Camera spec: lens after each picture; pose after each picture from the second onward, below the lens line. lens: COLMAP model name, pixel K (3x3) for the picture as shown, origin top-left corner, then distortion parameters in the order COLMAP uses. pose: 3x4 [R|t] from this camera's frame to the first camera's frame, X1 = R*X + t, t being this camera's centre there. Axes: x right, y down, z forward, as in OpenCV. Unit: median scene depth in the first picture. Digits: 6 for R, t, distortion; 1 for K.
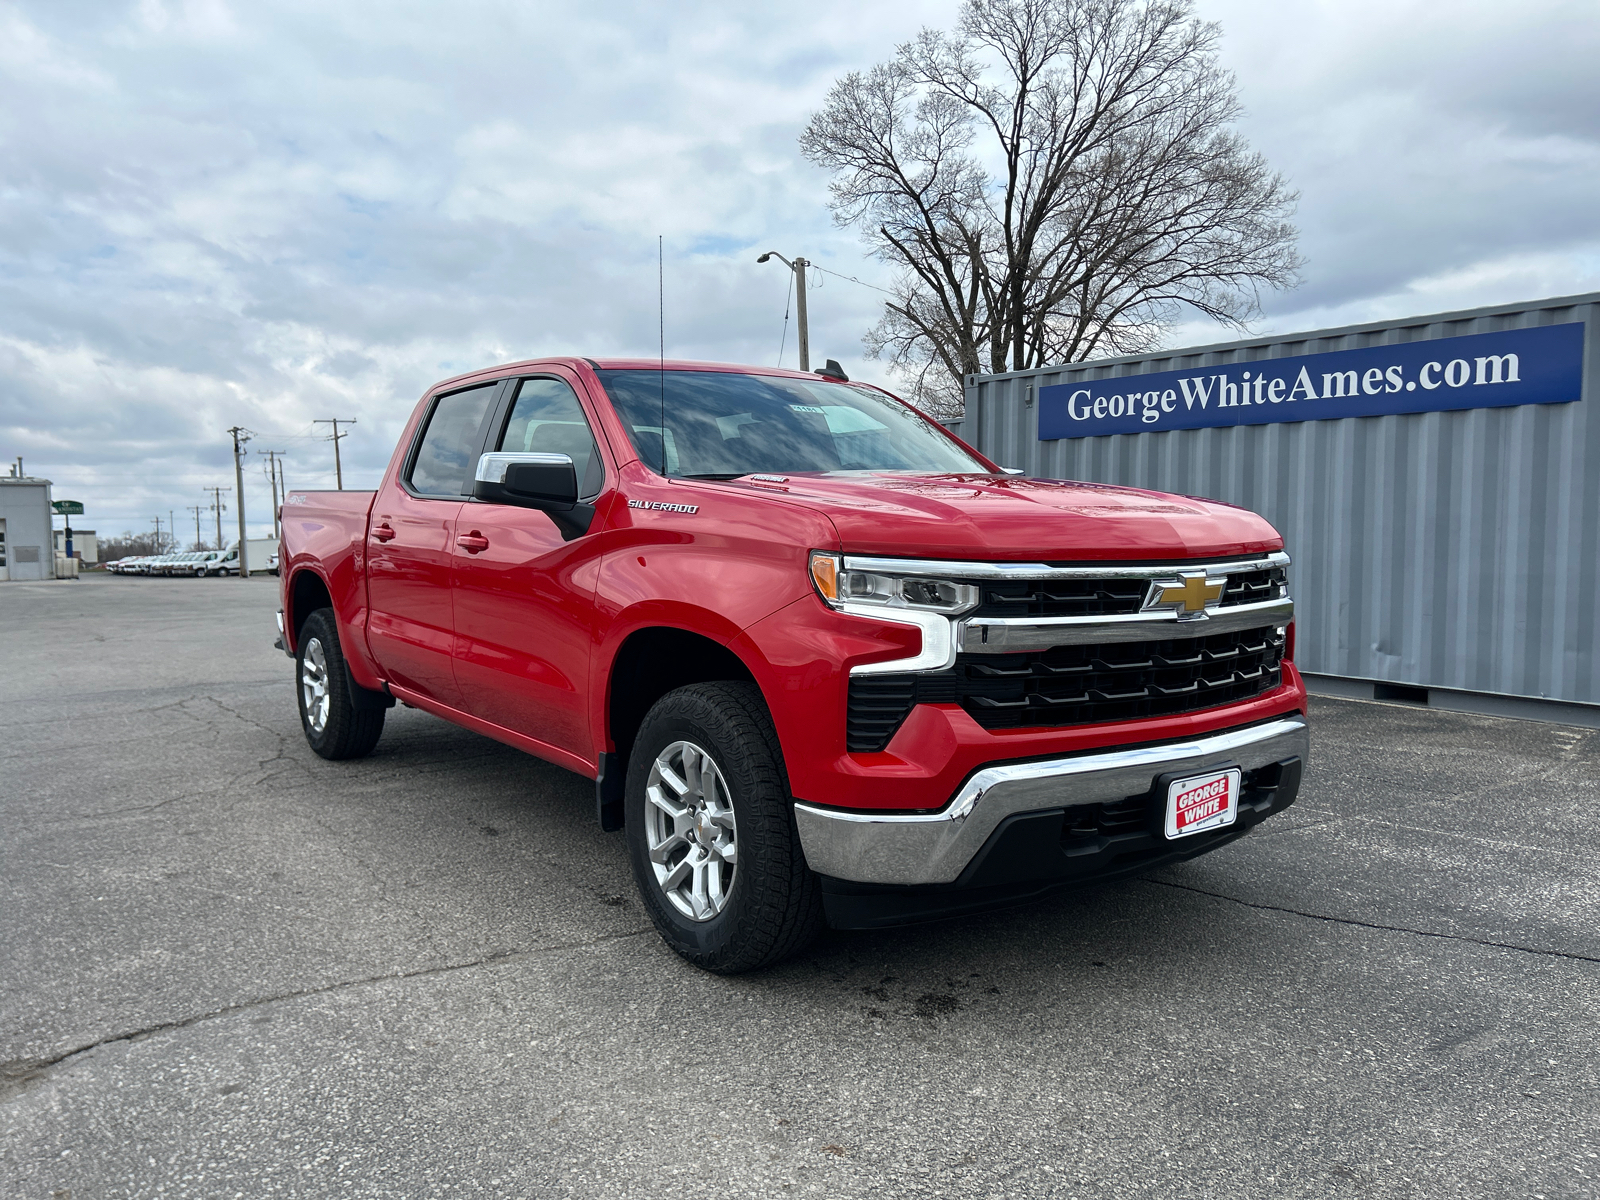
lens RADIAL K [[1204.4, 0, 795.3], [0, 1204.4, 610.5], [0, 0, 1]] dist [0.046310, -0.042799]
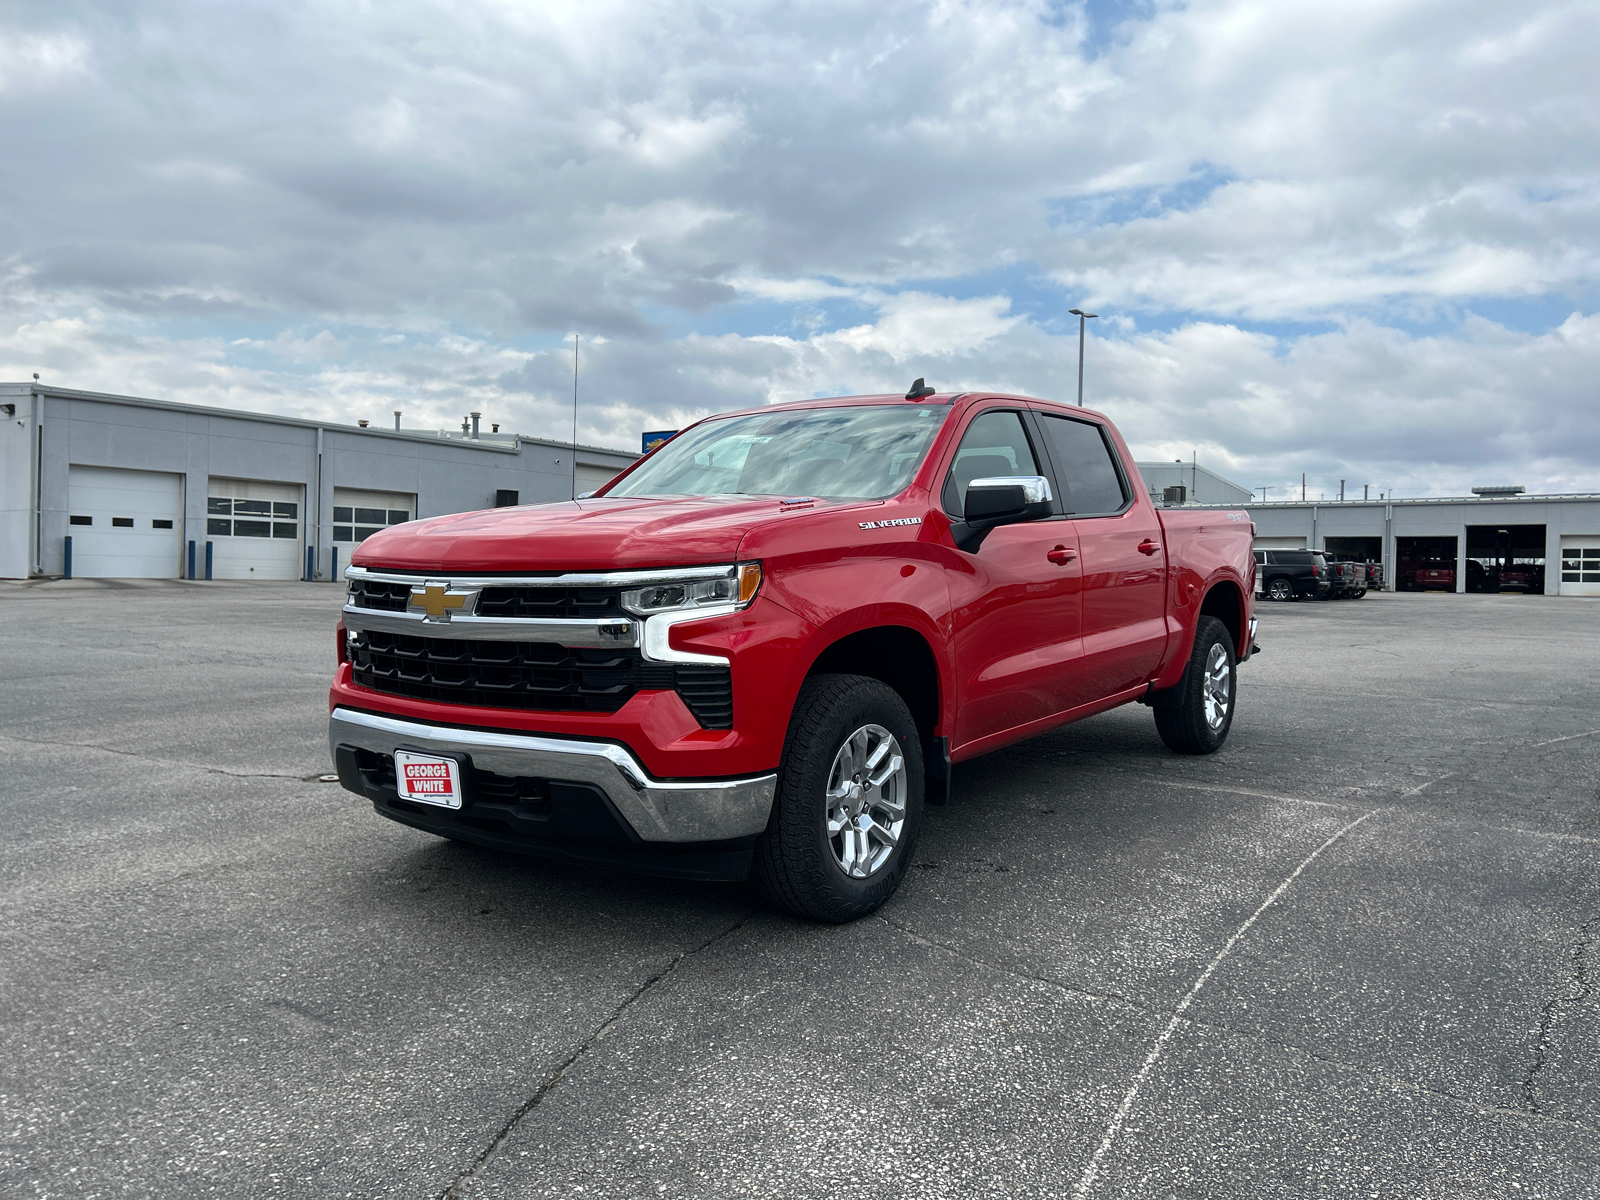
lens RADIAL K [[1204.4, 0, 807.3], [0, 1204.4, 592.4], [0, 0, 1]] dist [0.046310, -0.042799]
pose [[0.304977, 0.044290, -0.951329, 1.338687], [-0.070832, 0.997206, 0.023719, -0.064769], [0.949722, 0.060151, 0.307263, 0.841786]]
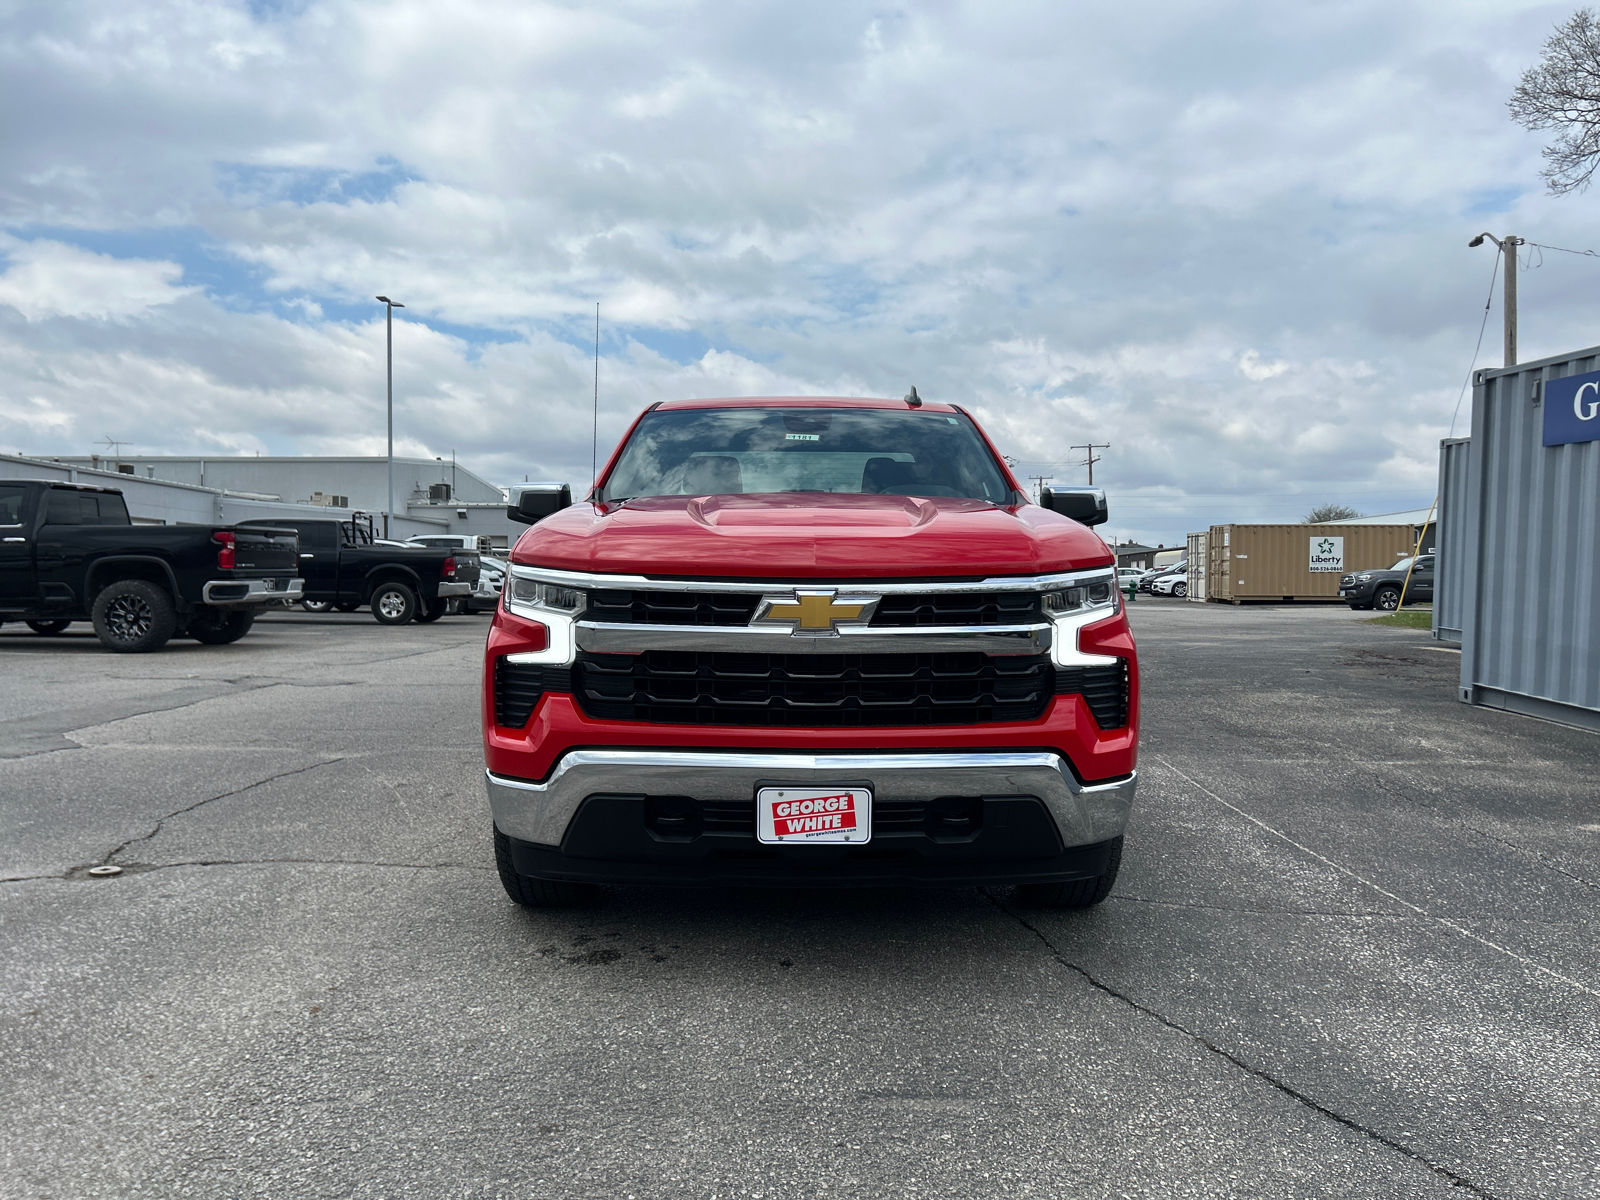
lens RADIAL K [[1204.4, 0, 806.3], [0, 1204.4, 587.0], [0, 0, 1]] dist [0.046310, -0.042799]
pose [[0.810980, 0.032038, -0.584196, 0.792494], [-0.053013, 0.998416, -0.018839, -0.012746], [0.582667, 0.046248, 0.811394, 0.137465]]
